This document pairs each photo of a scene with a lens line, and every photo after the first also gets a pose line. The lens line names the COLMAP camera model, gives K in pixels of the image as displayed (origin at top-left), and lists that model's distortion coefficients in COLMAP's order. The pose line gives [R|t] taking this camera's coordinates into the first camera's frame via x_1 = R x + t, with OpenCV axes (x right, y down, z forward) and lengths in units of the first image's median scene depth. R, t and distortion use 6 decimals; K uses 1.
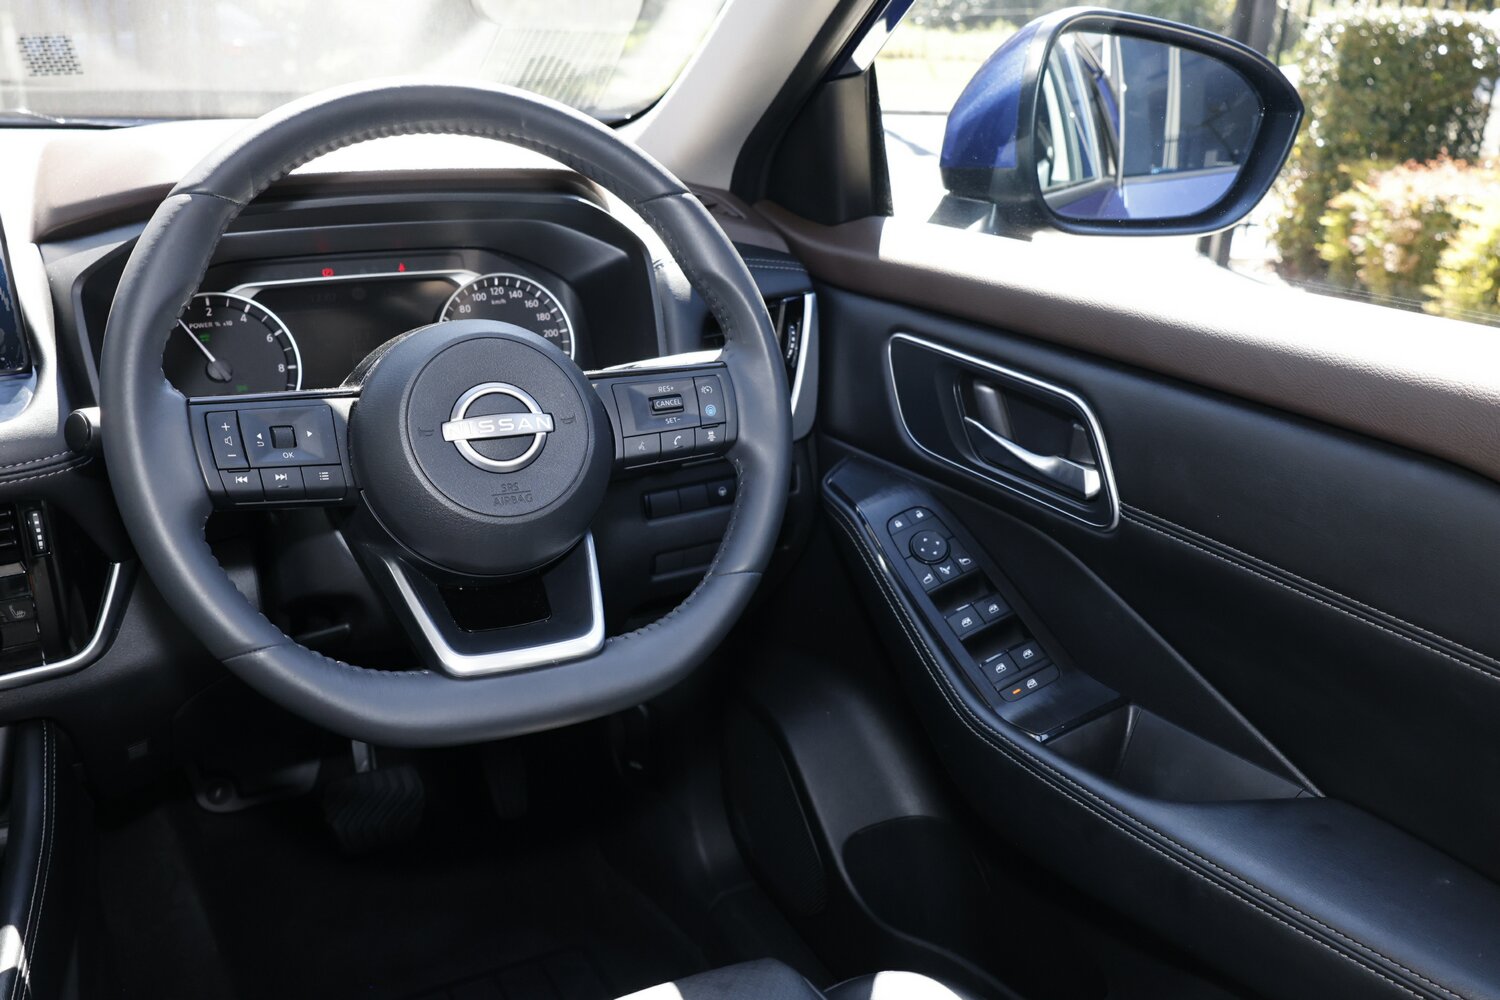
lens RADIAL K [[1289.2, 0, 750.0], [0, 1289.2, 500.0], [0, 0, 1]] dist [-0.002573, -0.000451]
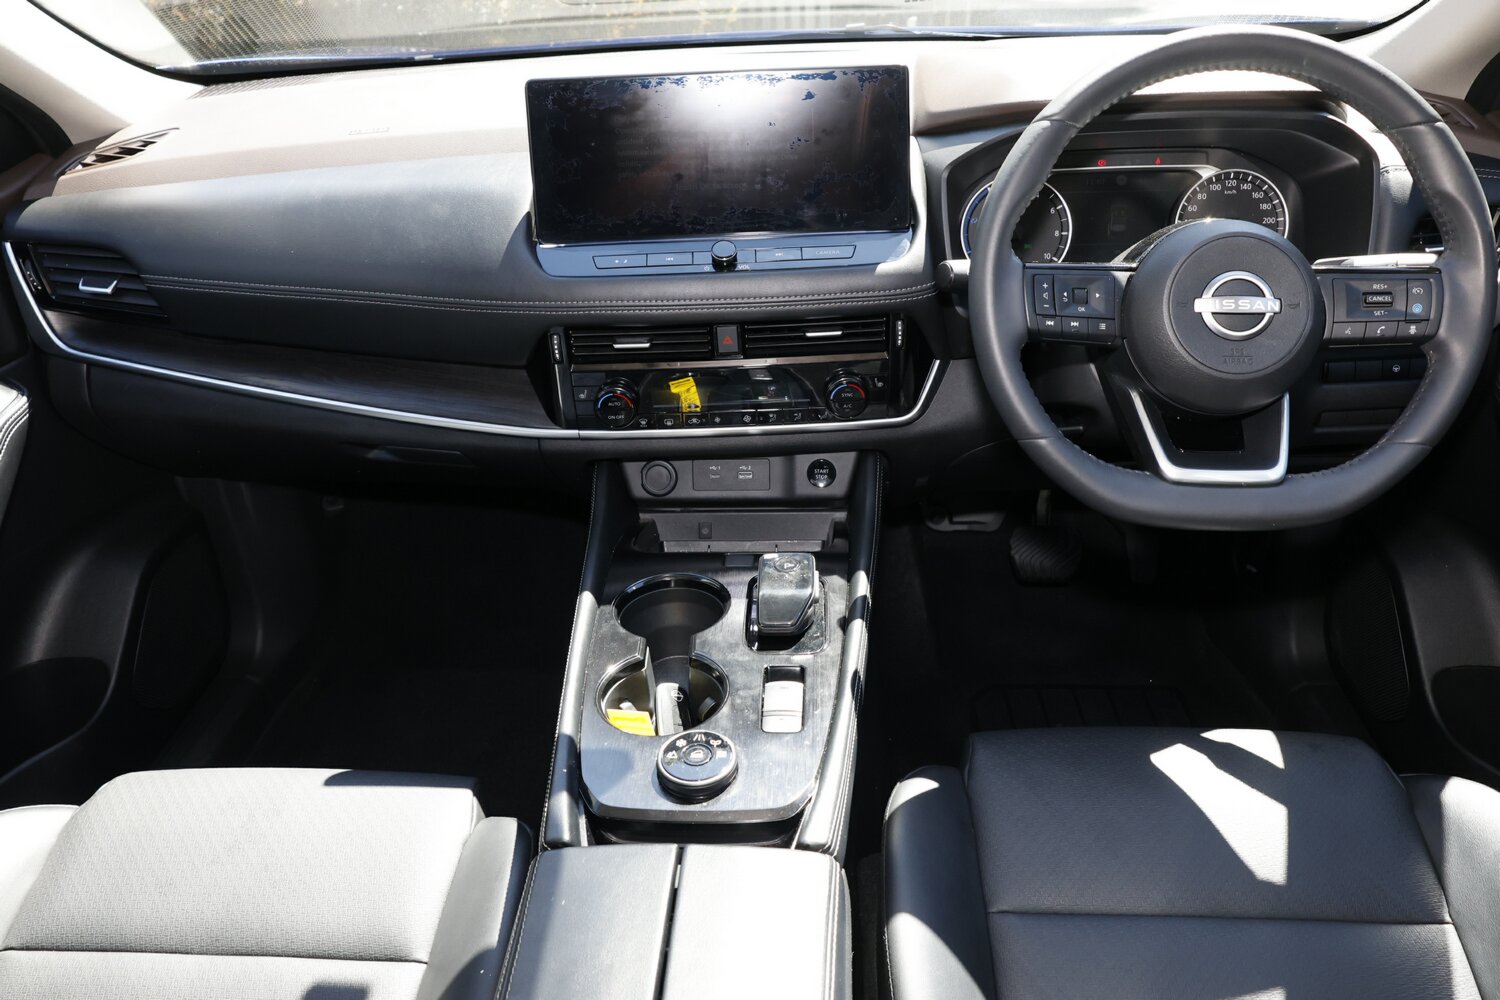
lens RADIAL K [[995.1, 0, 782.2], [0, 995.1, 498.2], [0, 0, 1]] dist [-0.005182, -0.005733]
pose [[0.847798, 0.211453, -0.486339, -0.044017], [-0.122634, 0.970383, 0.208130, -0.016270], [0.515945, -0.116810, 0.848620, -0.124997]]
